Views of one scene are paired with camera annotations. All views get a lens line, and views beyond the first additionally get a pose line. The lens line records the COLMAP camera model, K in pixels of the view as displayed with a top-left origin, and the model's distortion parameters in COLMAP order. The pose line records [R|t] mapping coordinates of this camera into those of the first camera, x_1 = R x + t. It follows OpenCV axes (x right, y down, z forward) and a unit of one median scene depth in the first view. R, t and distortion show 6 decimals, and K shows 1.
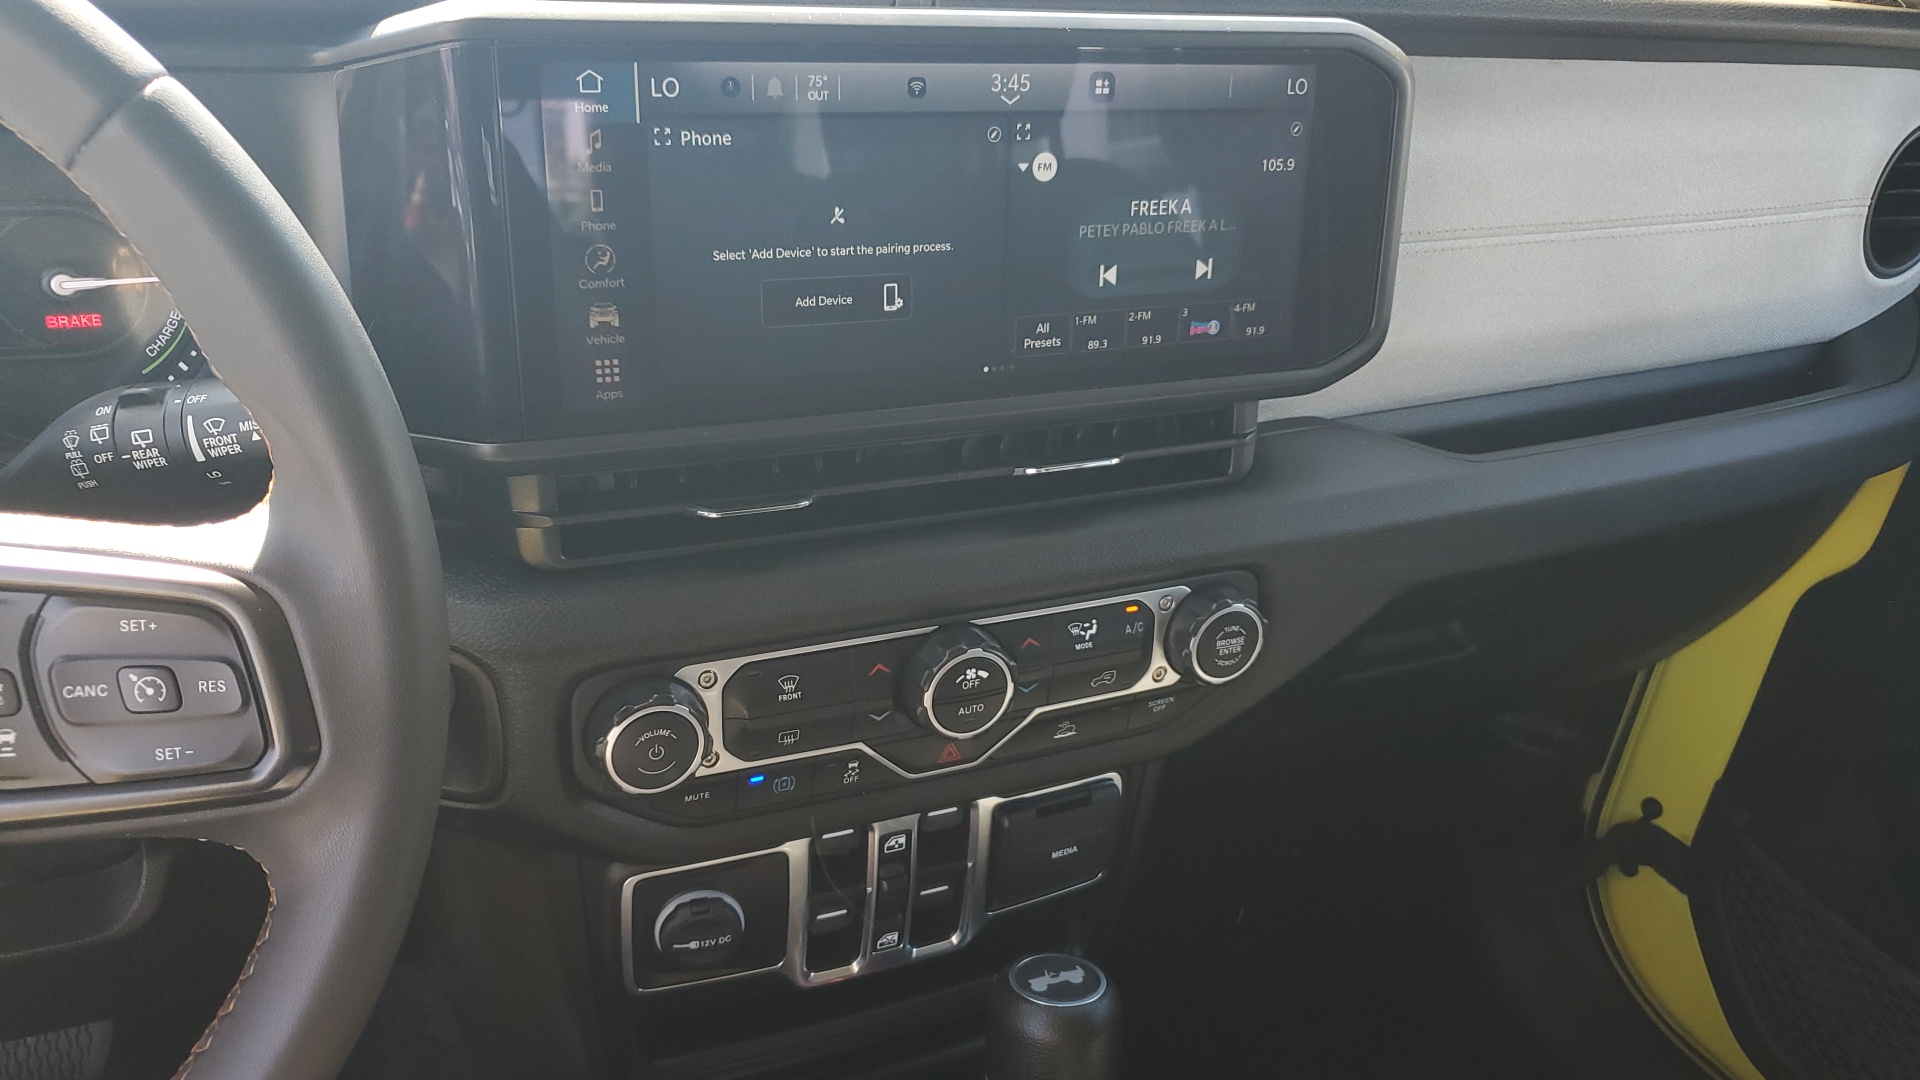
lens RADIAL K [[1521.5, 0, 962.0], [0, 1521.5, 518.0], [0, 0, 1]] dist [0.034243, -0.045804]
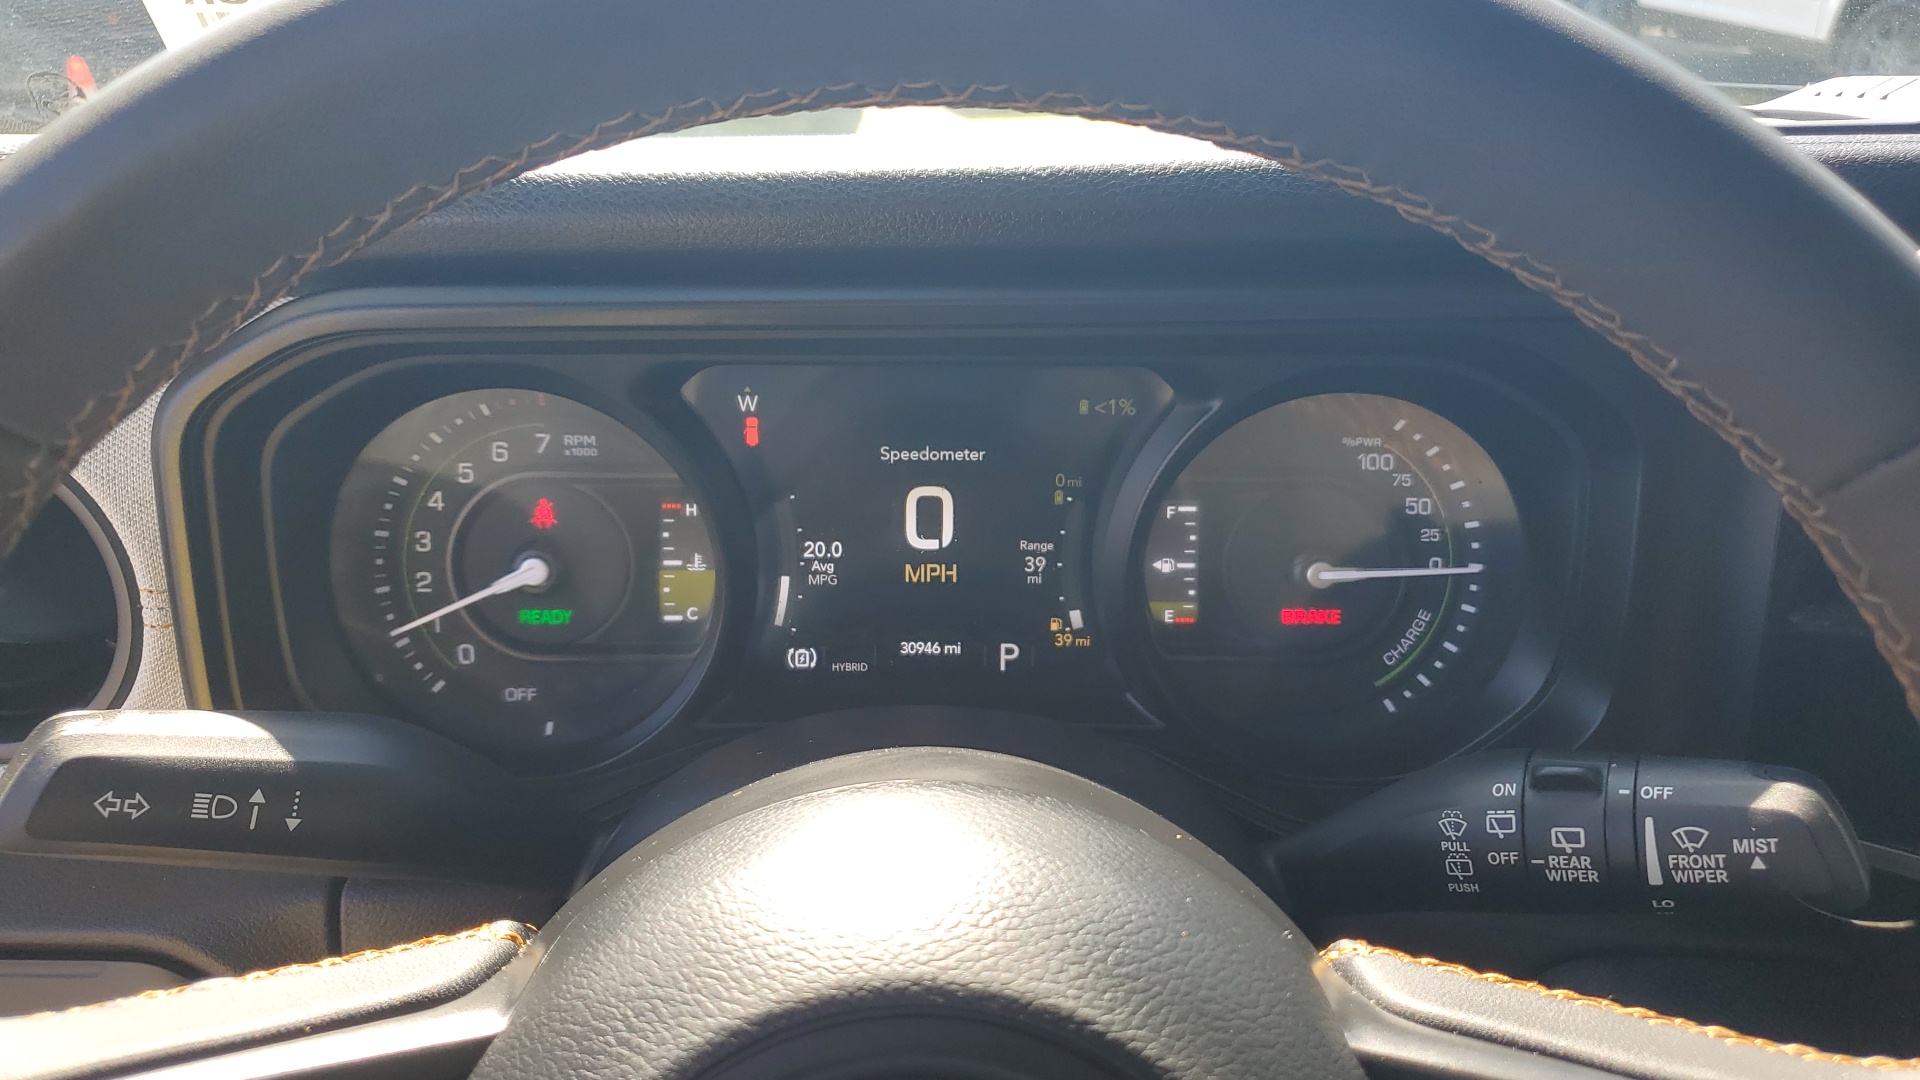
lens RADIAL K [[1554.9, 0, 960.1], [0, 1554.9, 534.9], [0, 0, 1]] dist [0.056751, -0.067186]
pose [[0.911238, 0.067181, -0.406364, -0.407918], [-0.111576, 0.989981, -0.086535, -0.077903], [0.396479, 0.124195, 0.909604, 0.177159]]
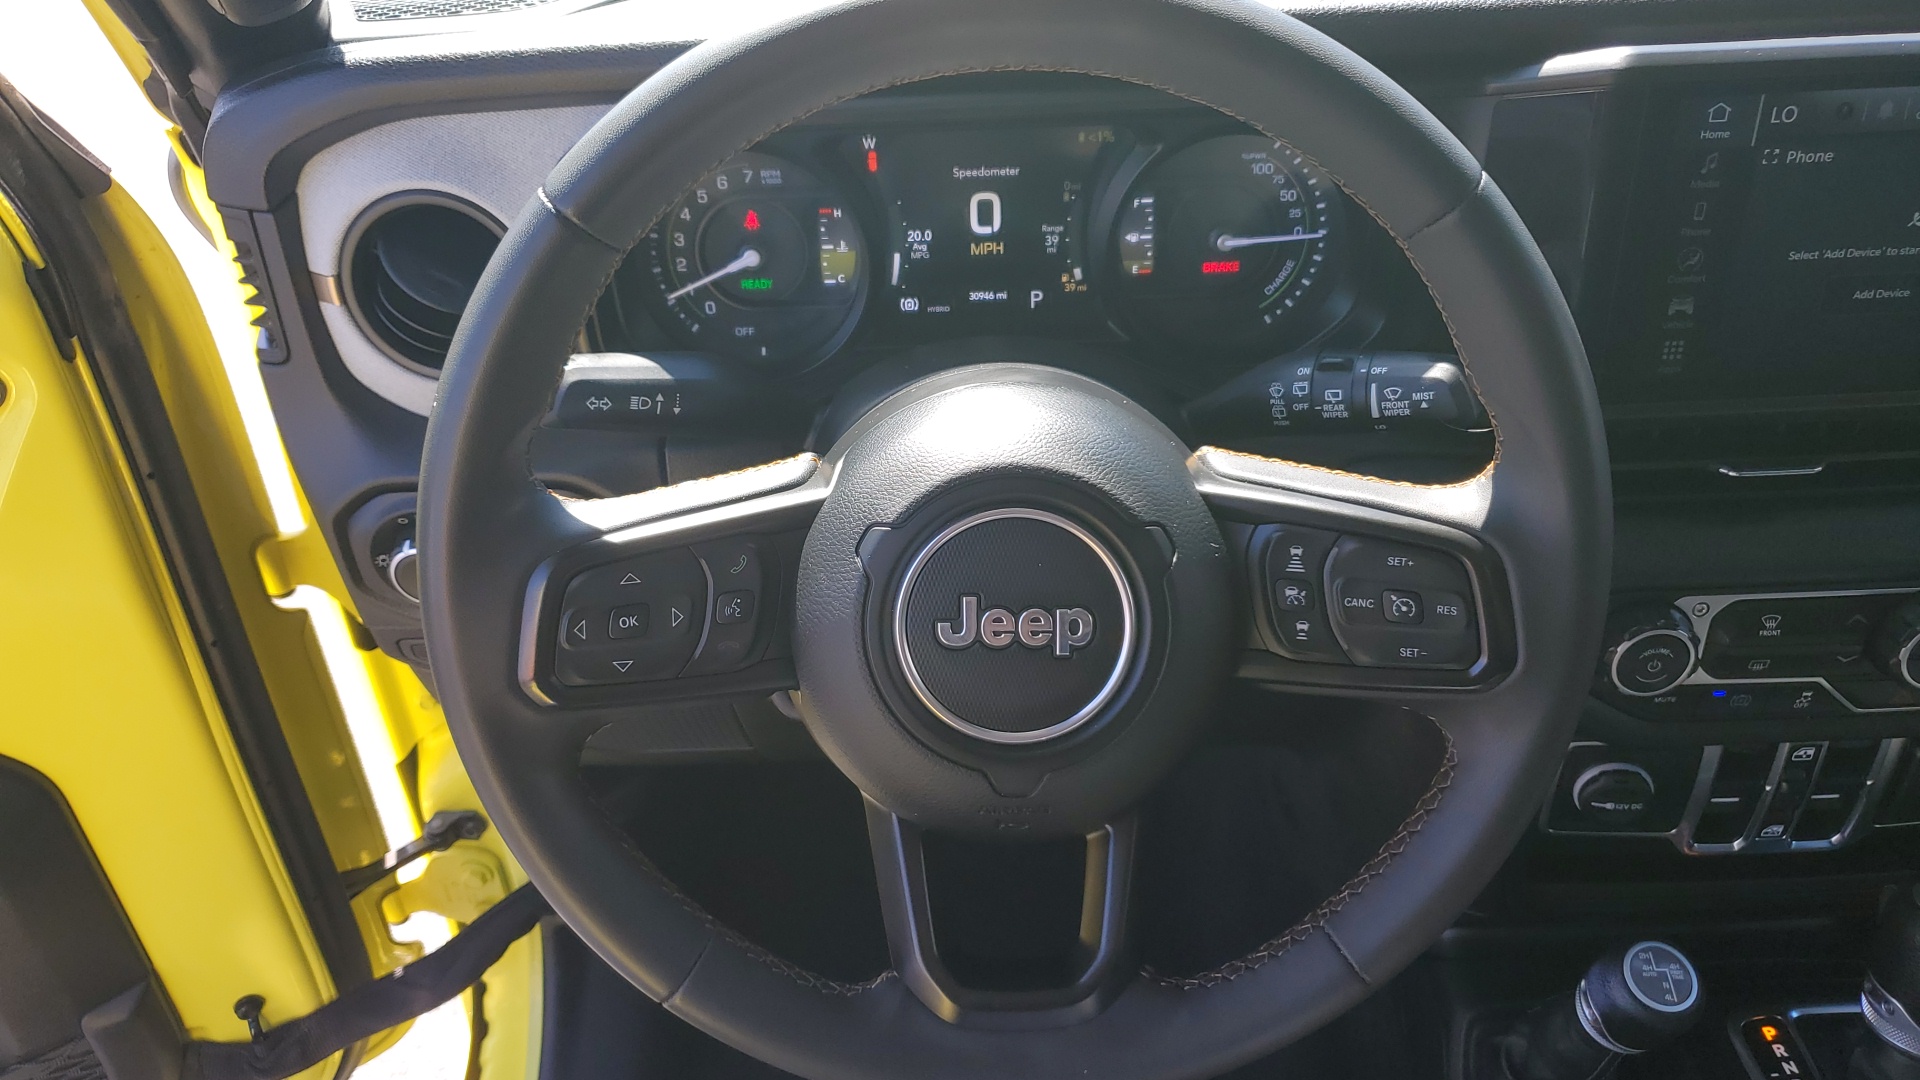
lens RADIAL K [[1521.5, 0, 954.8], [0, 1521.5, 534.8], [0, 0, 1]] dist [0.034243, -0.045804]
pose [[0.910334, 0.144342, -0.387888, -0.242738], [-0.076878, 0.979876, 0.184209, -0.123684], [0.406671, -0.137872, 0.903111, -0.291060]]
